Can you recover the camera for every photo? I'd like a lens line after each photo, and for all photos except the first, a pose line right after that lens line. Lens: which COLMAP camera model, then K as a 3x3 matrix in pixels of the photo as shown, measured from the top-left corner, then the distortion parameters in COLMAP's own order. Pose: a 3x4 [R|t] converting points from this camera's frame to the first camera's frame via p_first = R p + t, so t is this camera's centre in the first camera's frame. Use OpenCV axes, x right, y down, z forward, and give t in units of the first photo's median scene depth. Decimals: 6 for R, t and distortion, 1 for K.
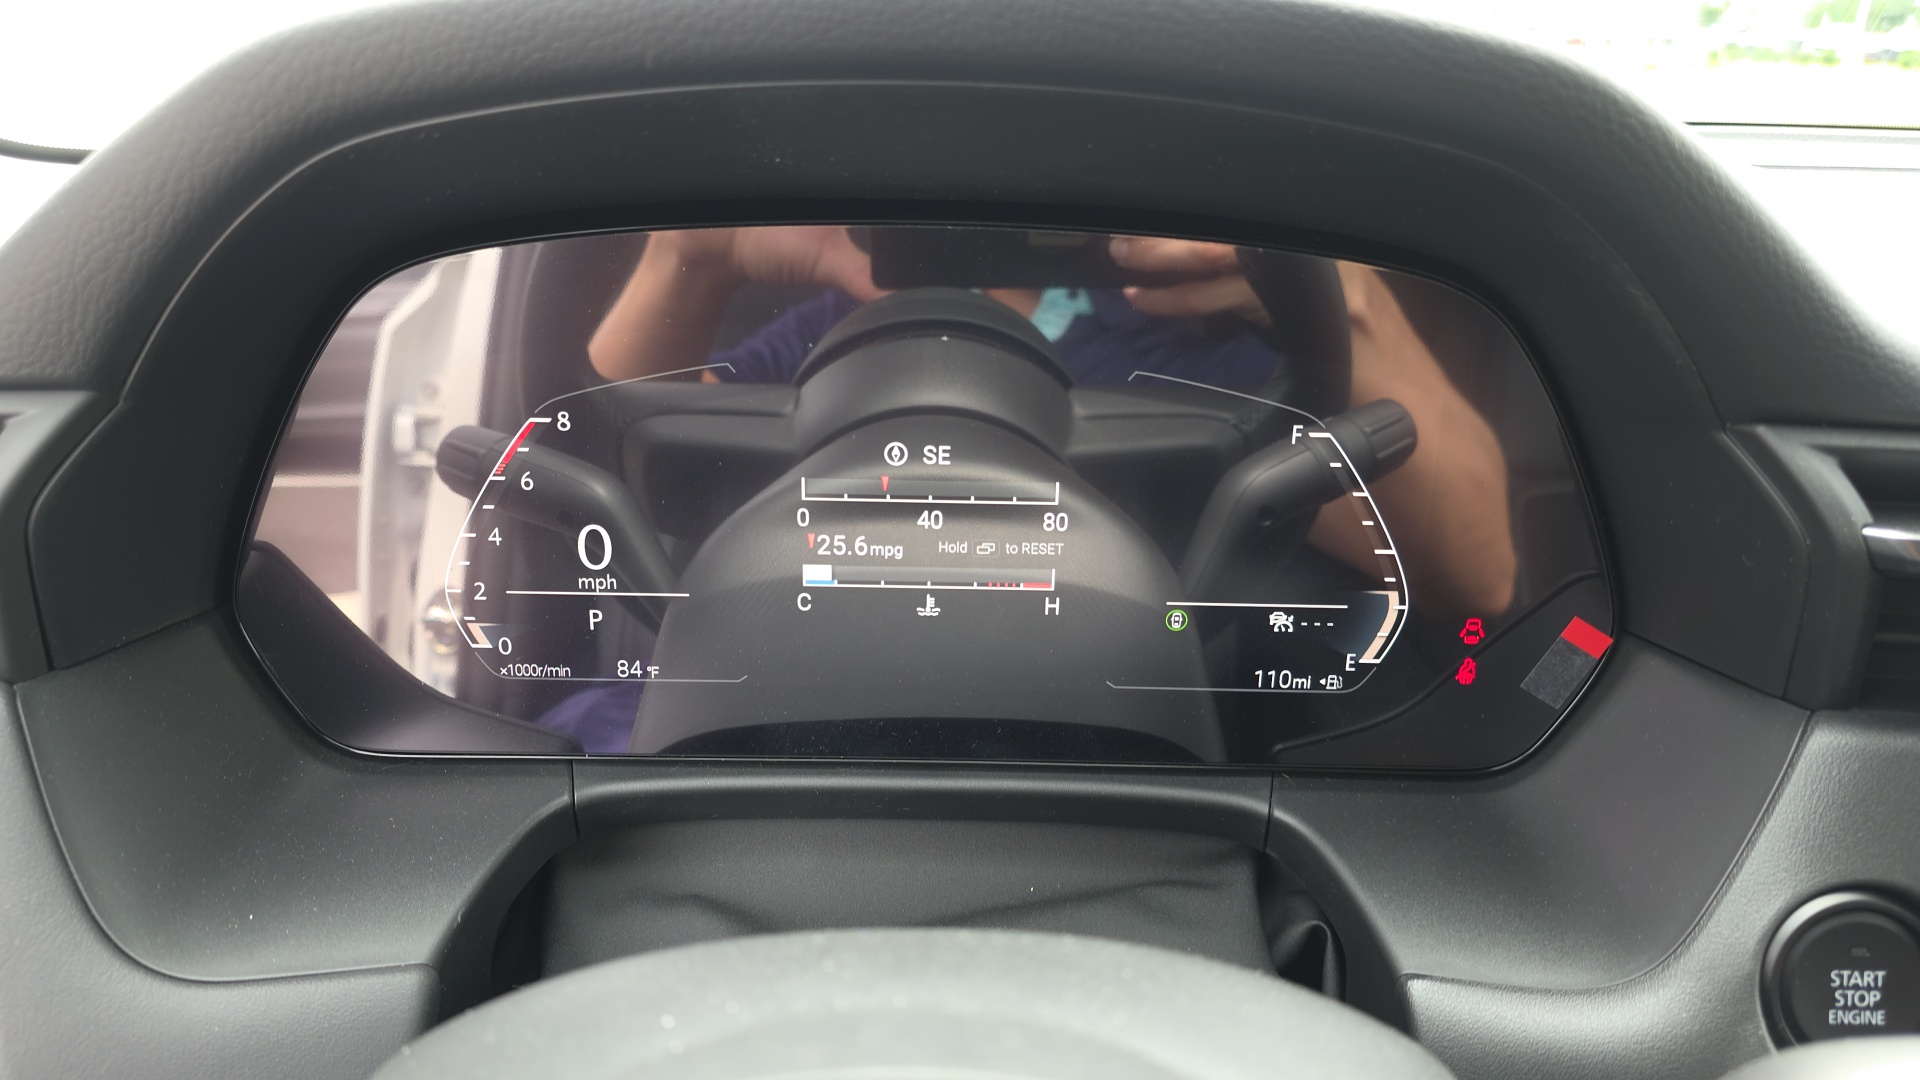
lens RADIAL K [[1316.8, 0, 940.9], [0, 1316.8, 535.7], [0, 0, 1]] dist [0.051715, -0.074605]
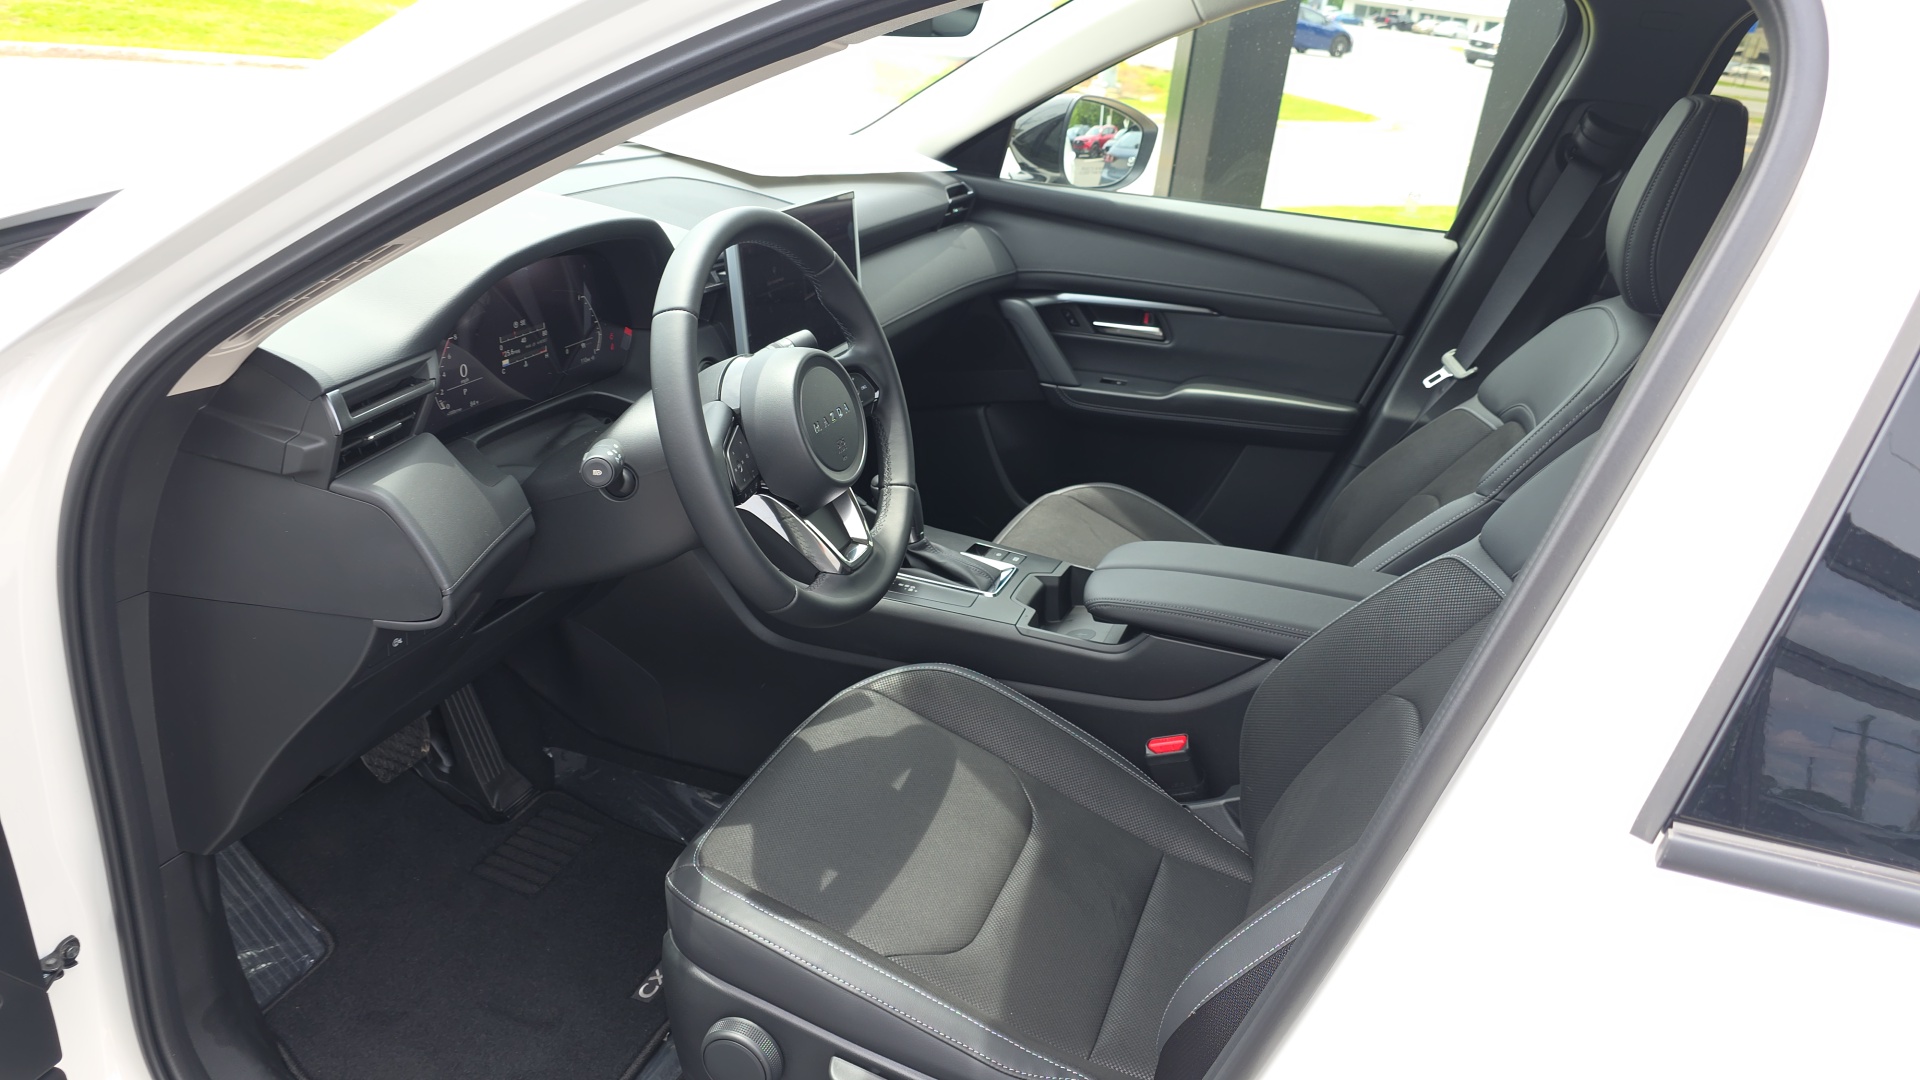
lens RADIAL K [[1258.9, 0, 956.7], [0, 1258.9, 573.1], [0, 0, 1]] dist [0.018530, 0.000197]
pose [[0.353827, -0.395679, 0.847493, -2.852987], [0.227134, 0.915335, 0.332525, -0.317401], [-0.907313, 0.074838, 0.413742, -1.553366]]
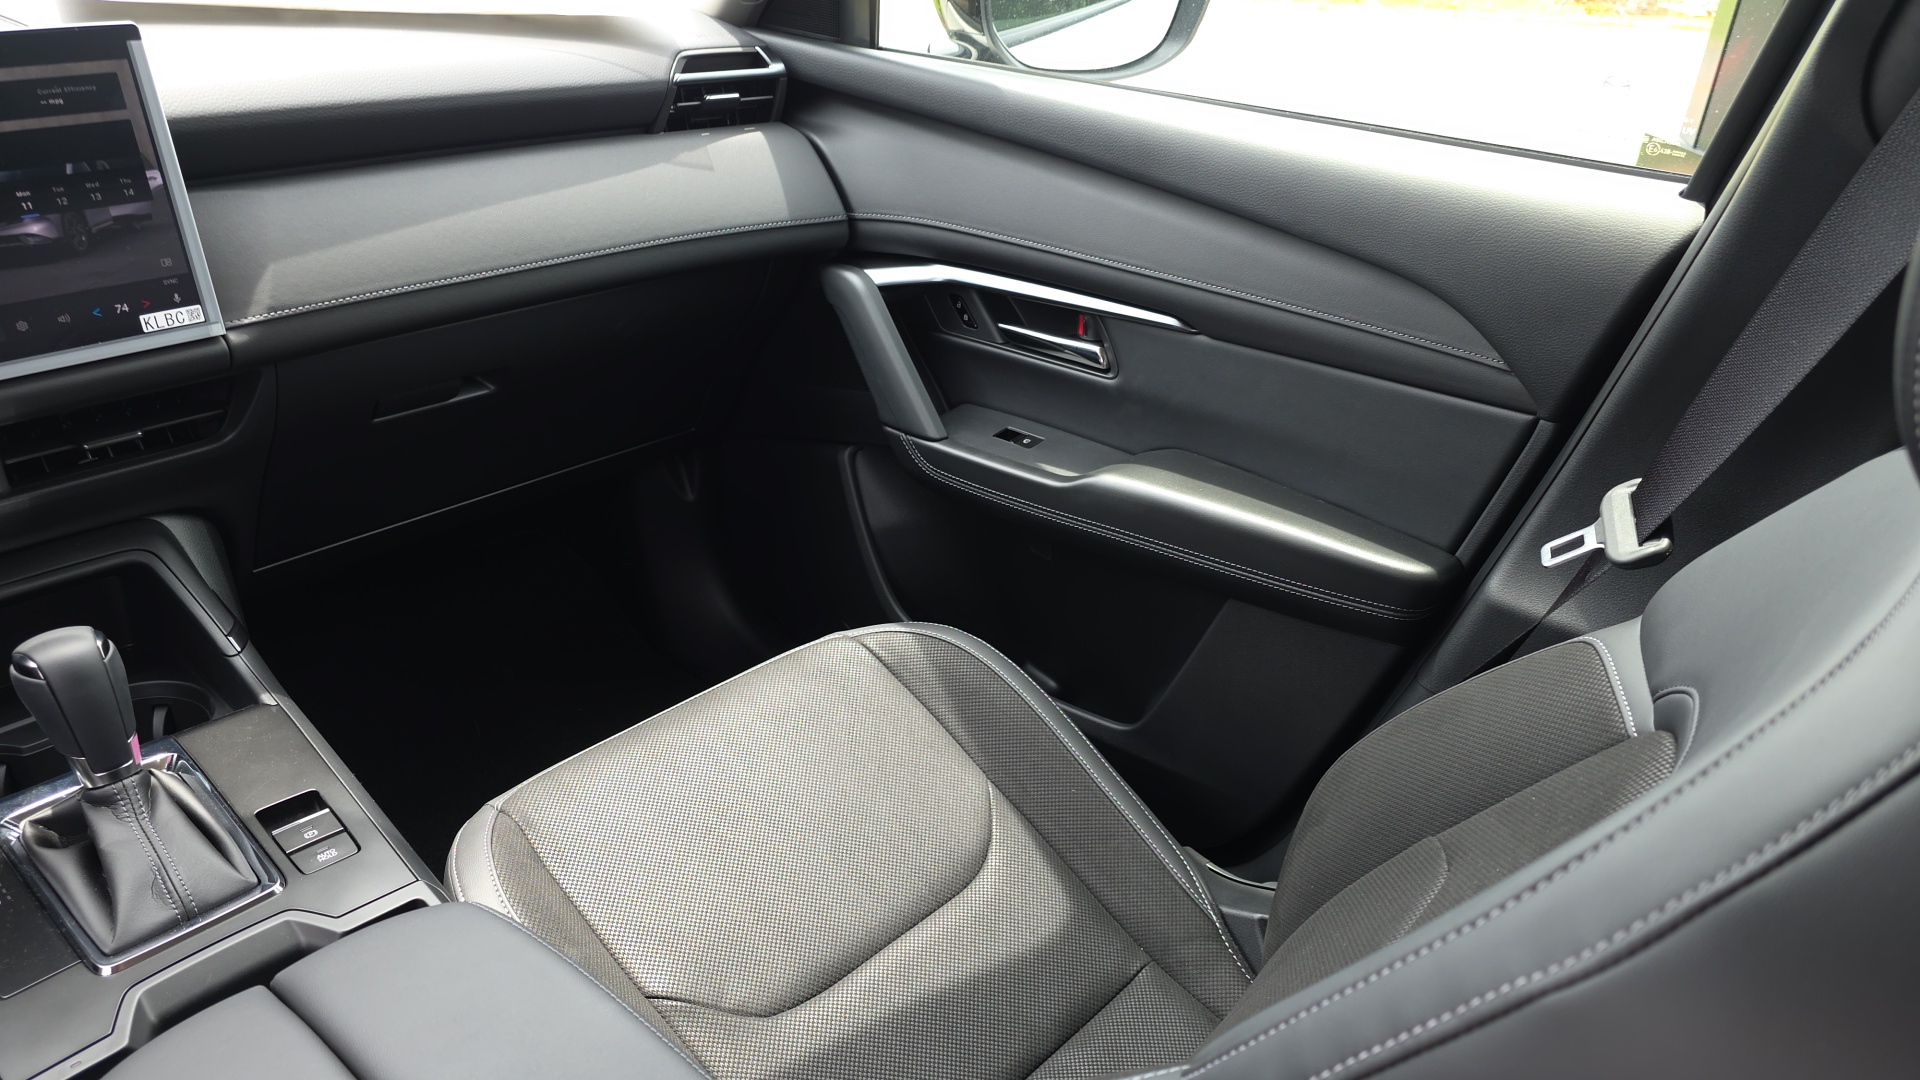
lens RADIAL K [[1294.6, 0, 977.1], [0, 1294.6, 551.8], [0, 0, 1]] dist [0.069799, -0.069293]
pose [[0.678519, -0.341174, 0.650547, 0.779190], [0.201395, 0.938066, 0.281907, 0.381363], [-0.706436, -0.060263, 0.705207, -2.128610]]
